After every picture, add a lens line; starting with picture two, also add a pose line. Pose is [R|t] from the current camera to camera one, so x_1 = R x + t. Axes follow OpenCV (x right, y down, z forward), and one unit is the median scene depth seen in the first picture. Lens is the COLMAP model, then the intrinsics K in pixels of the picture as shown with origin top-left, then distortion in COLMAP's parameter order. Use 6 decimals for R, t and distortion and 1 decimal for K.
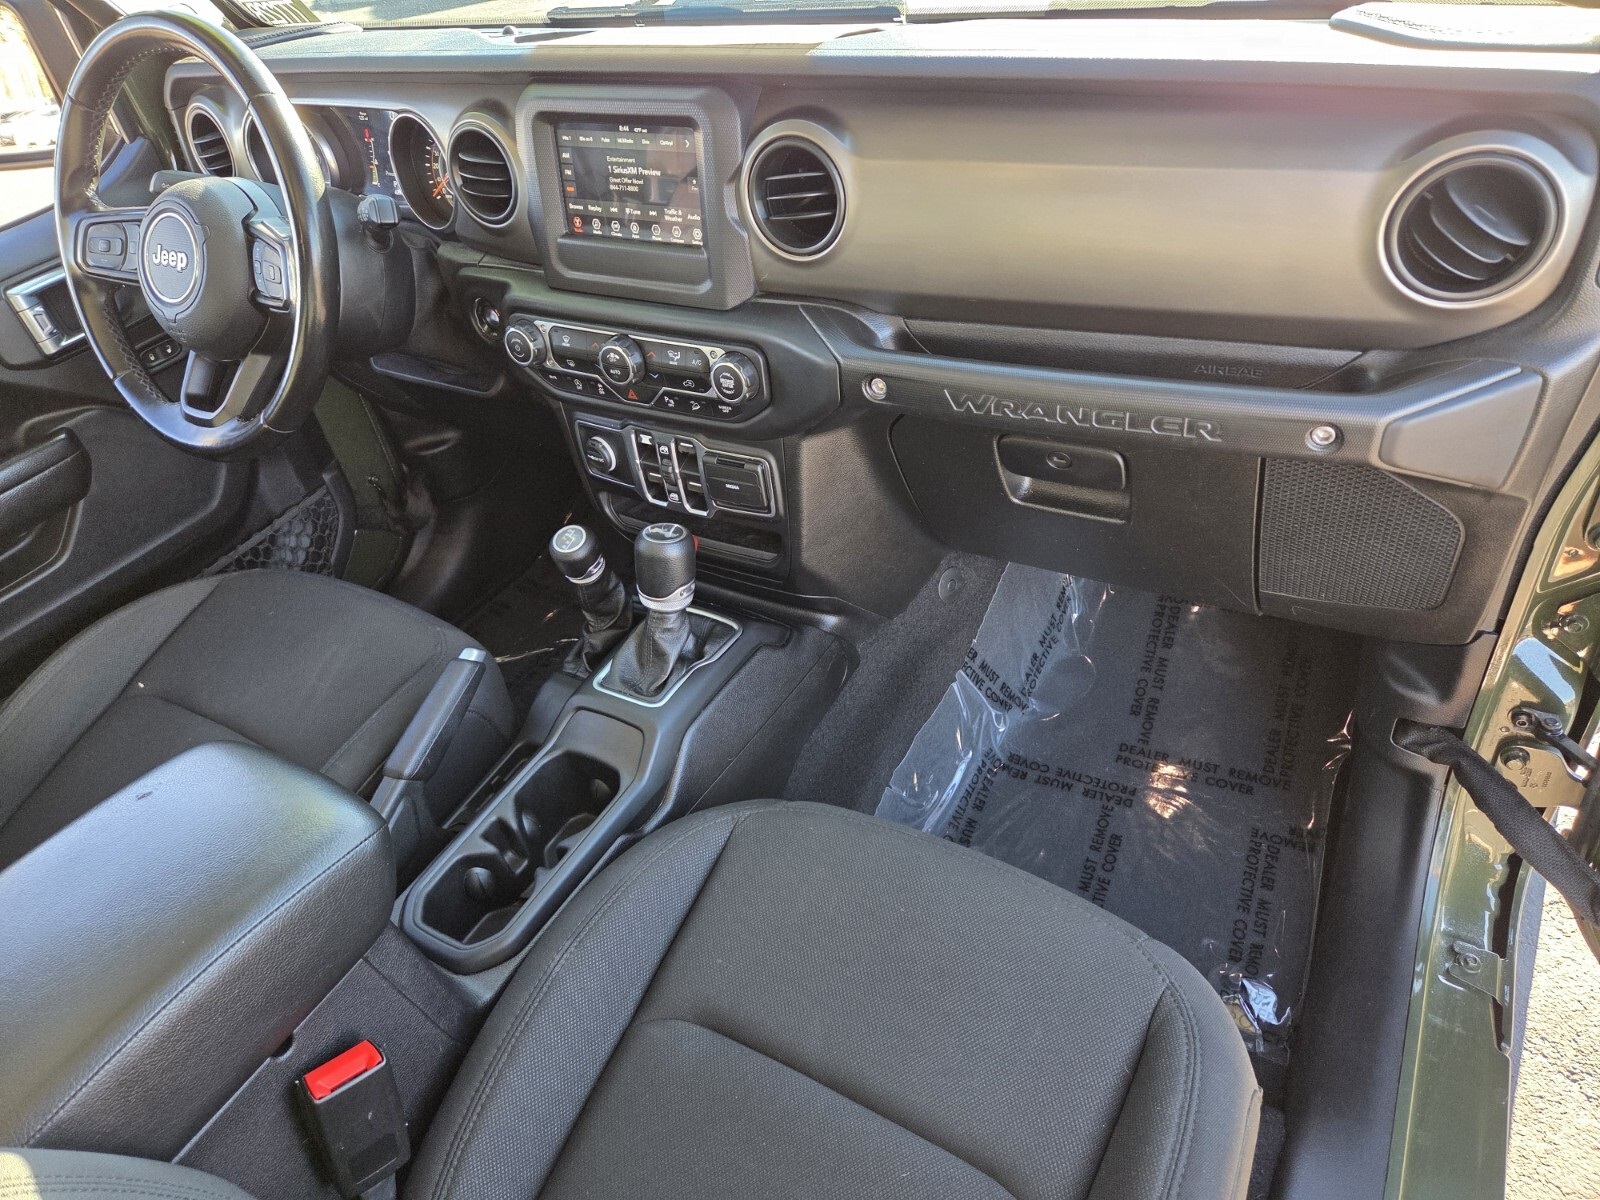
lens RADIAL K [[1074.7, 0, 800.0], [0, 1074.7, 600.0], [0, 0, 1]] dist [0.071961, -0.084488]
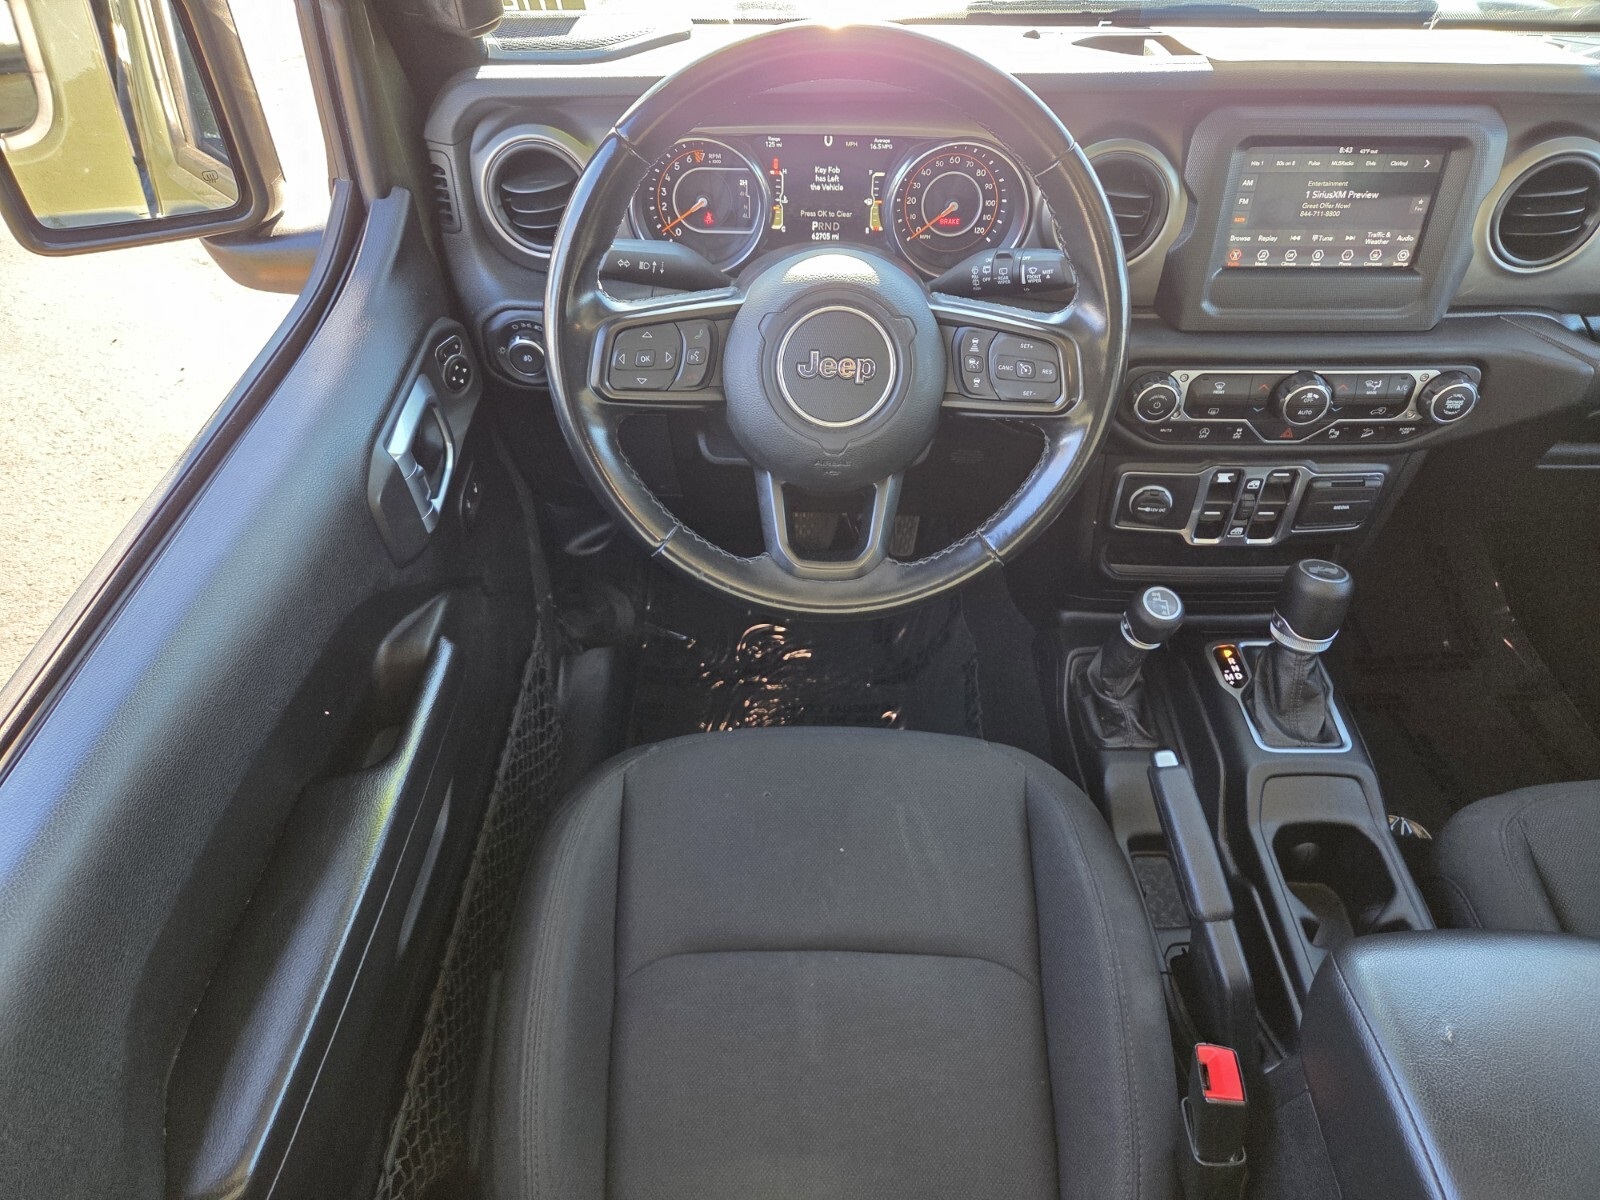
lens RADIAL K [[1074.7, 0, 800.0], [0, 1074.7, 600.0], [0, 0, 1]] dist [0.071961, -0.084488]
pose [[0.857391, -0.248873, 0.450492, -1.003748], [0.226916, 0.968438, 0.103136, -0.251405], [-0.461941, 0.013796, 0.886803, 0.381083]]
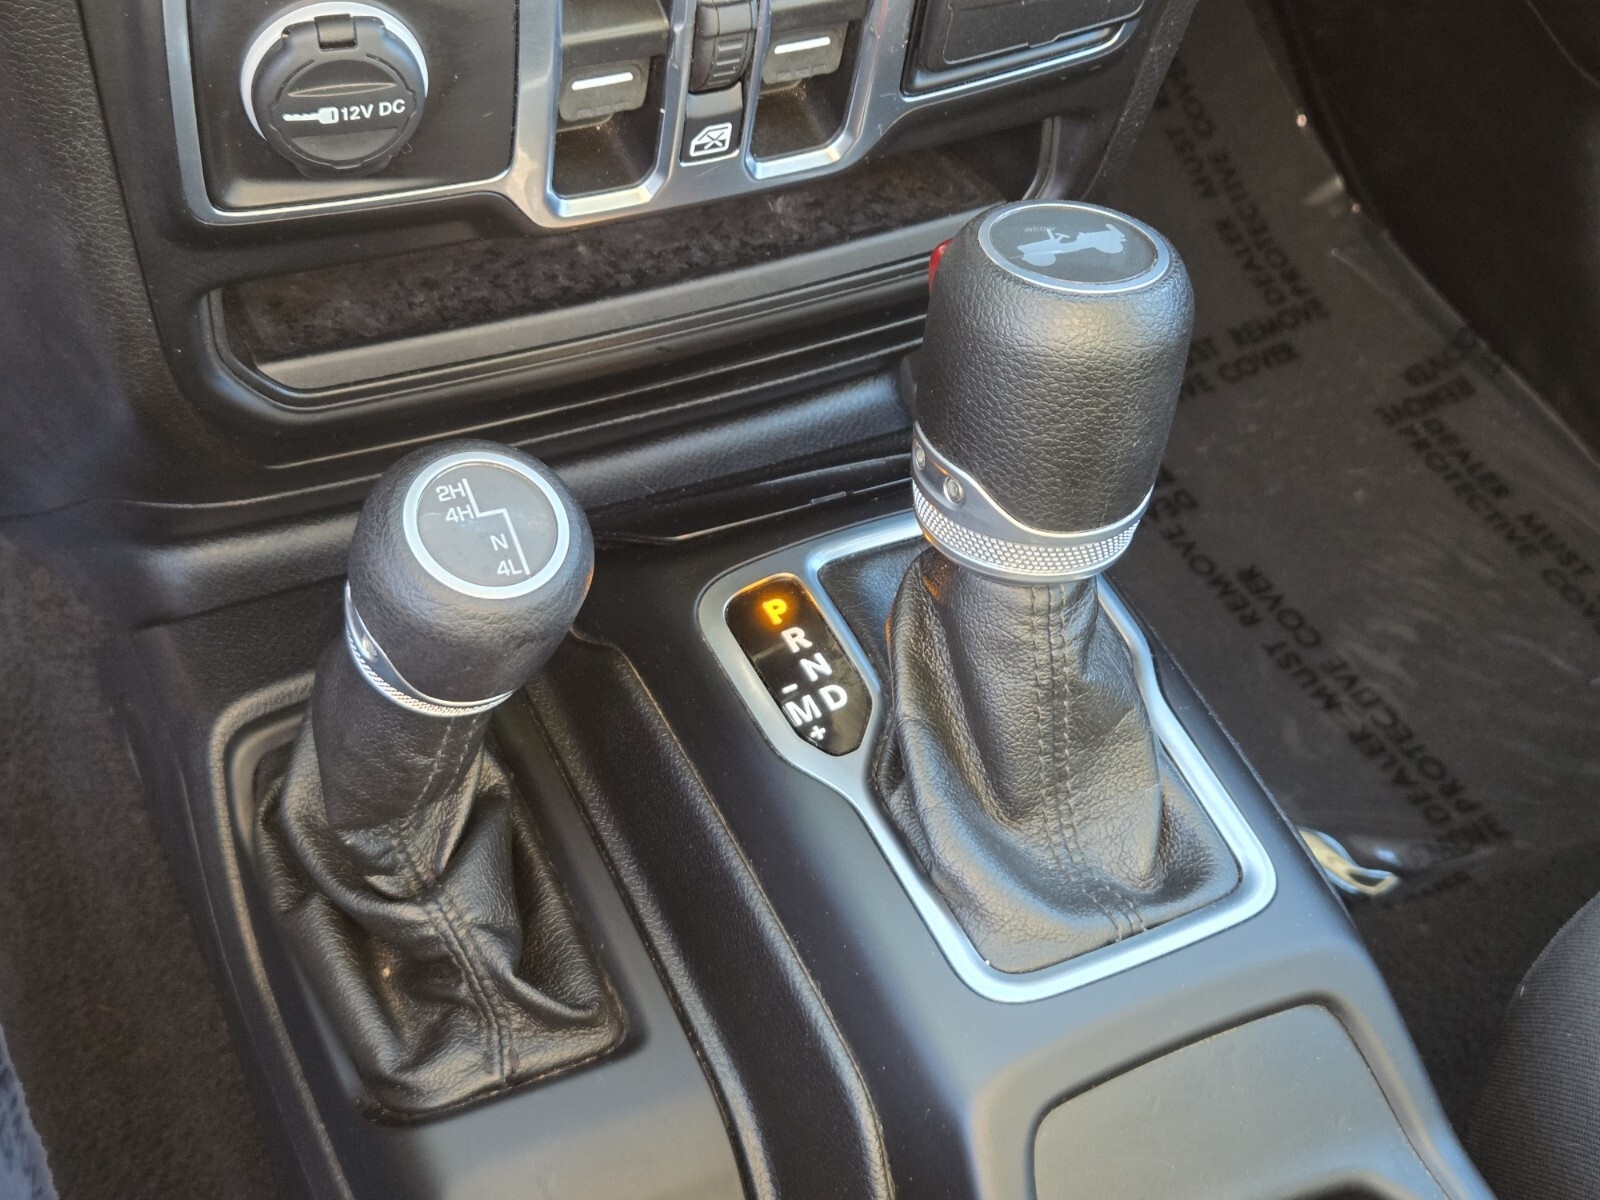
lens RADIAL K [[2126.3, 0, 800.0], [0, 2126.3, 600.0], [0, 0, 1]] dist [0.040210, -0.061091]
pose [[0.523549, -0.503218, 0.687509, -0.532279], [0.357861, 0.862190, 0.358558, -0.189642], [-0.773196, 0.058310, 0.631481, 0.796191]]
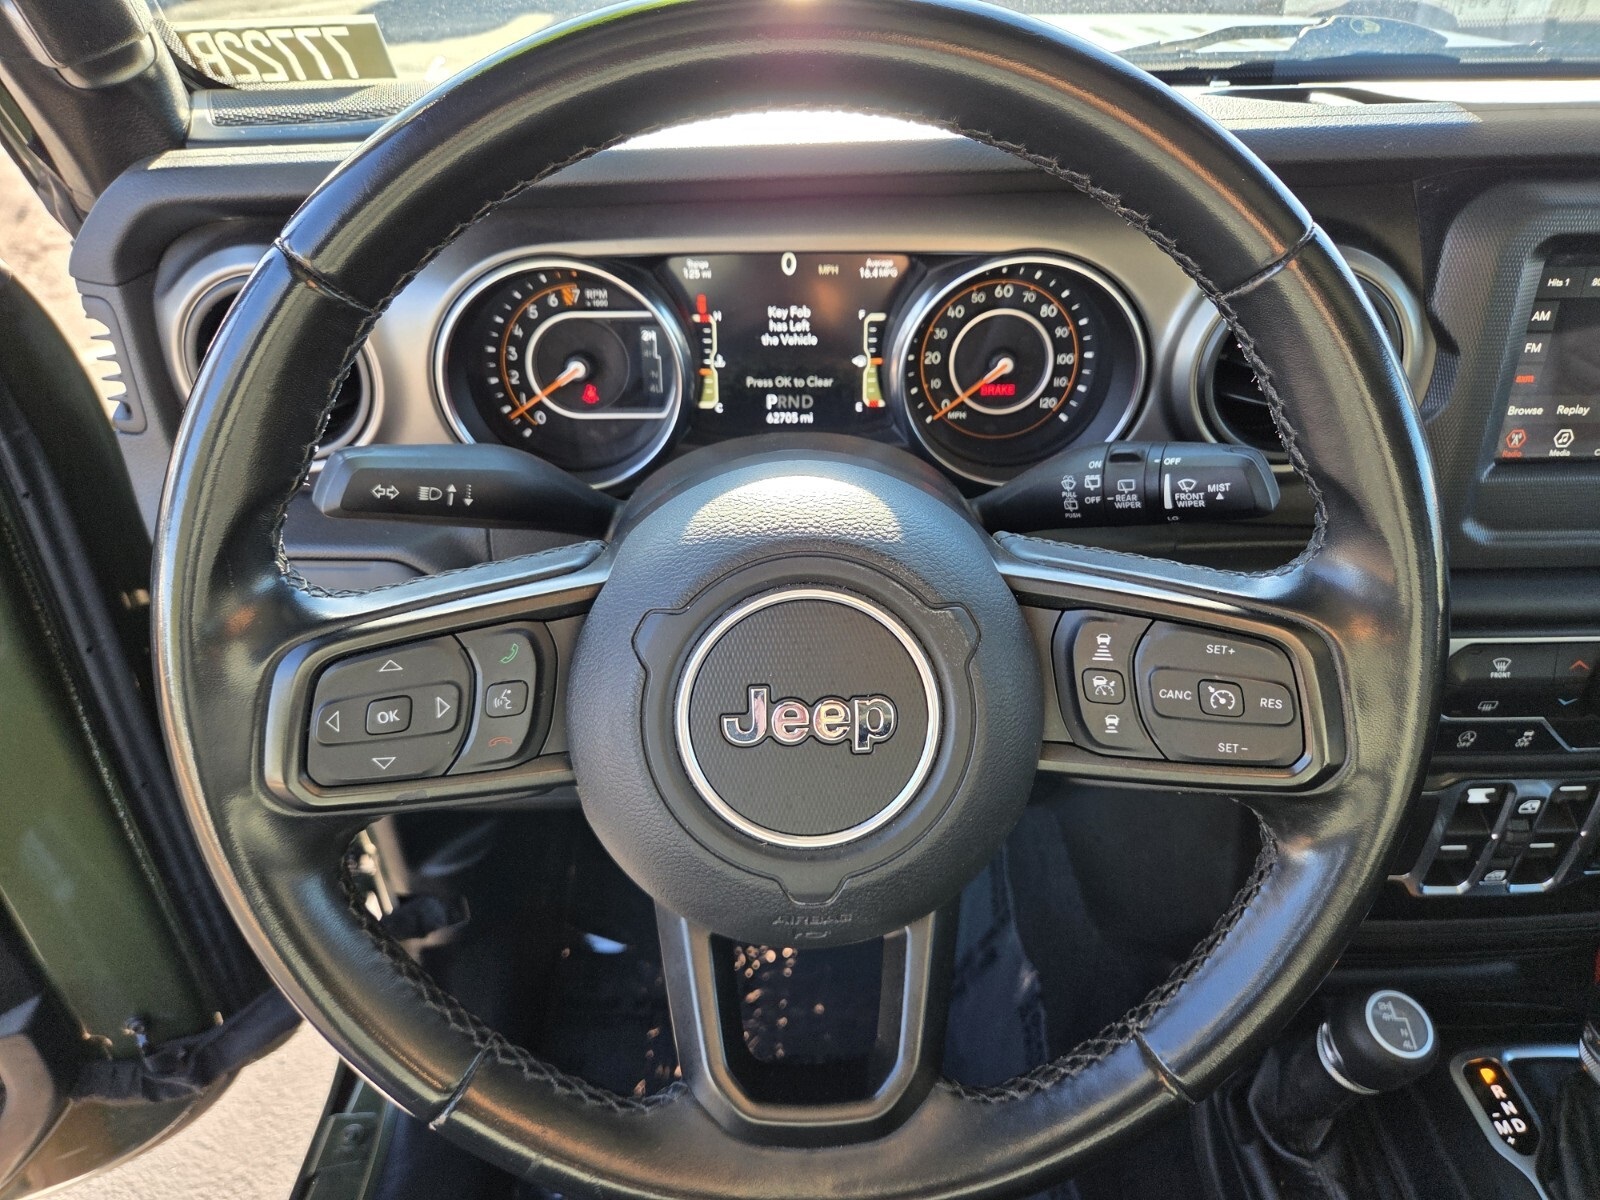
lens RADIAL K [[1089.0, 0, 800.0], [0, 1089.0, 600.0], [0, 0, 1]] dist [0.049788, -0.052583]
pose [[0.845000, -0.212643, 0.490670, -0.764359], [0.253779, 0.967096, -0.017930, -0.357676], [-0.470712, 0.139673, 0.871161, 0.734897]]
